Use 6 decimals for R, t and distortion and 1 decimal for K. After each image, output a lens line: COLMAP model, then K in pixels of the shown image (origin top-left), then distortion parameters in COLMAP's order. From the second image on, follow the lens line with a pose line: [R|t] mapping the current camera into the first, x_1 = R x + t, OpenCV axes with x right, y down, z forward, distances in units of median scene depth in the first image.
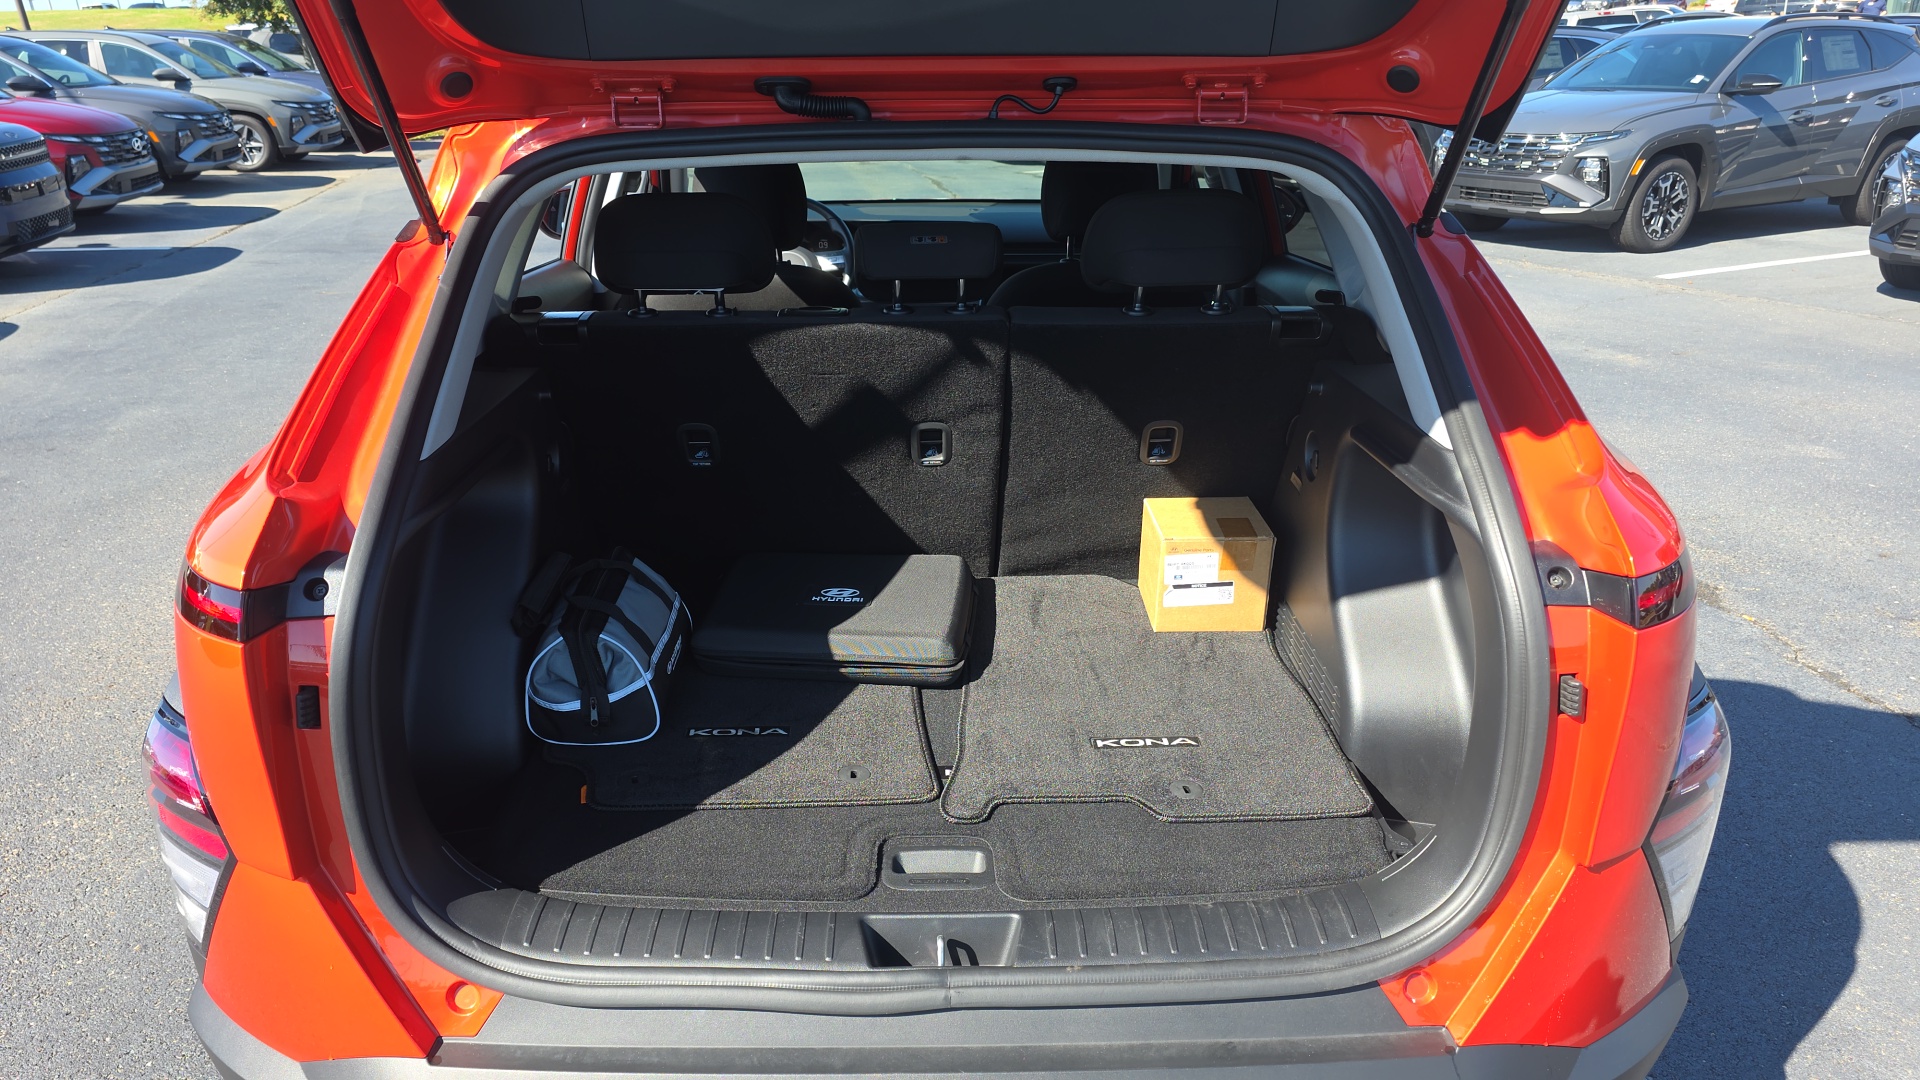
lens RADIAL K [[1298.4, 0, 963.5], [0, 1298.4, 551.9], [0, 0, 1]] dist [0.053850, -0.060409]
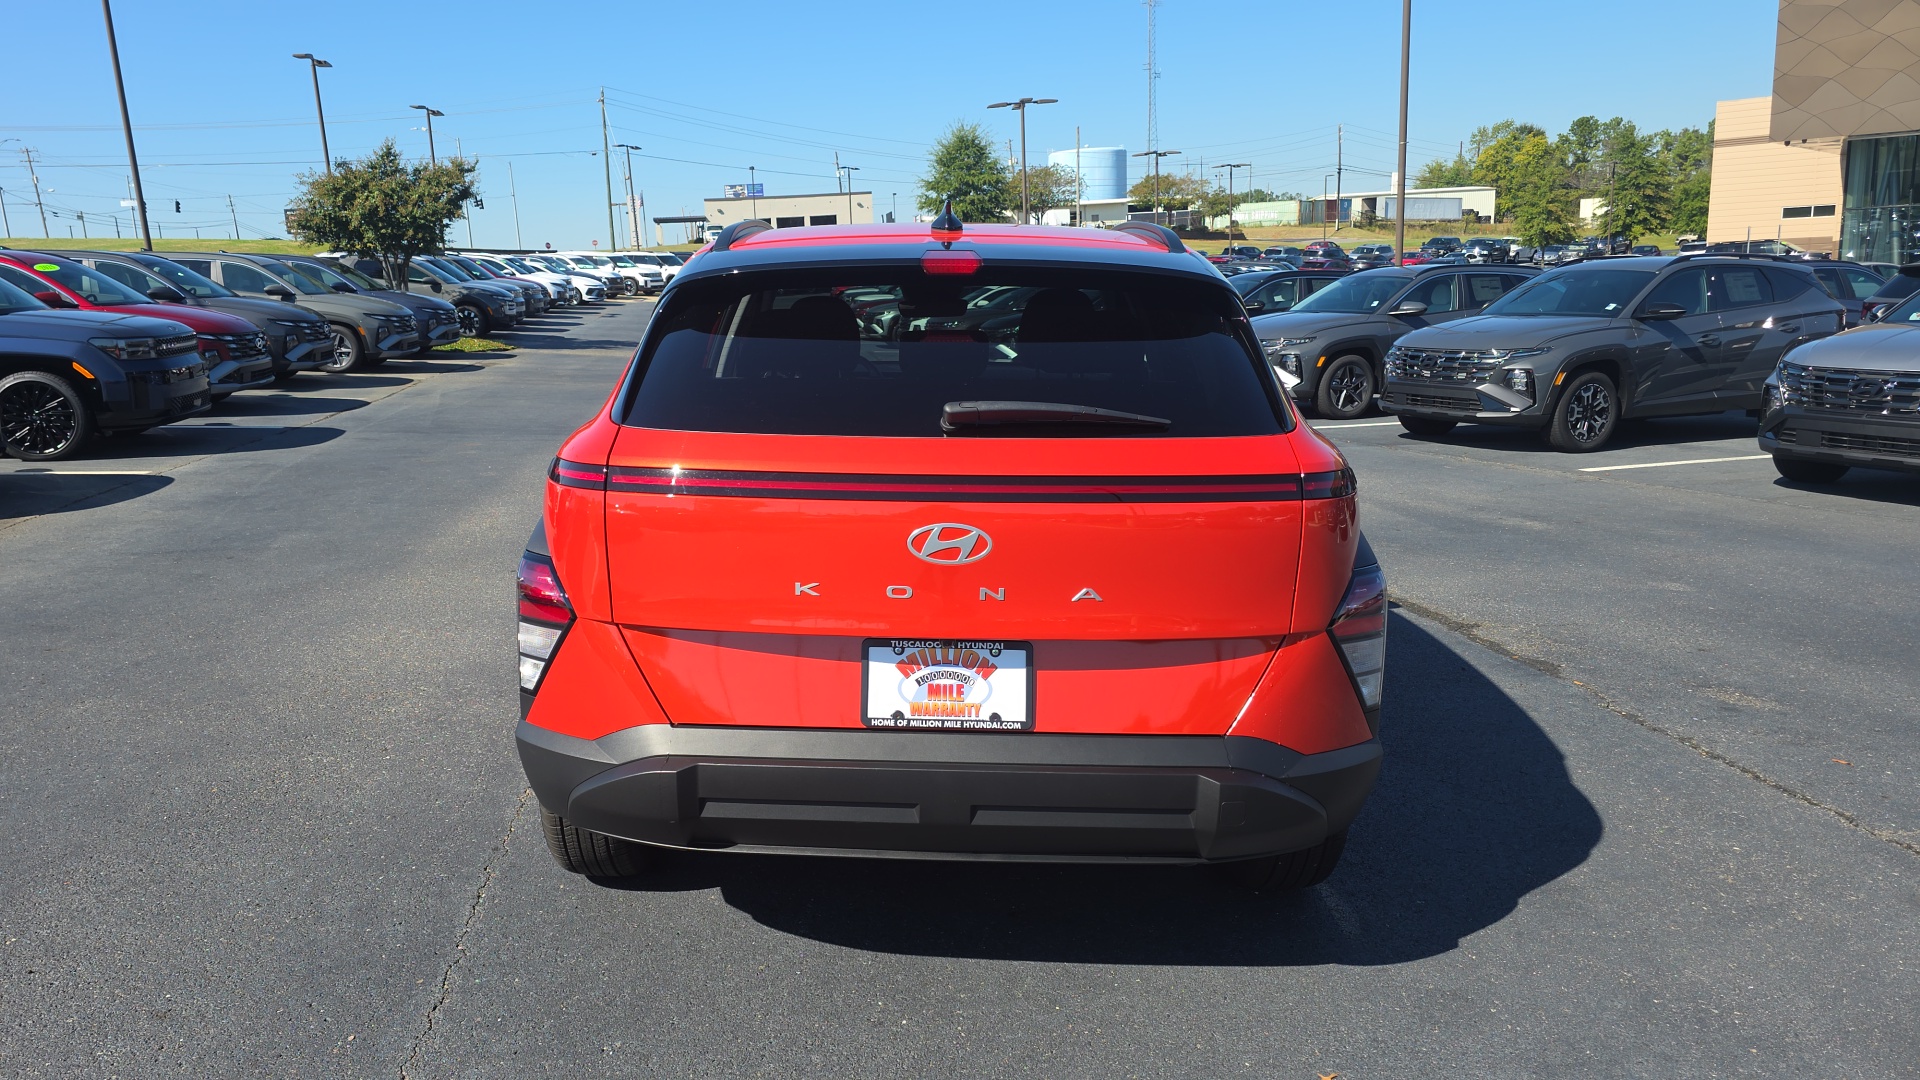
lens RADIAL K [[1323.7, 0, 943.0], [0, 1323.7, 518.5], [0, 0, 1]] dist [0.047057, -0.053969]
pose [[0.999717, 0.014551, -0.018836, 0.001563], [-0.017937, 0.980761, -0.194388, 0.059217], [0.015645, 0.194671, 0.980744, -0.117272]]
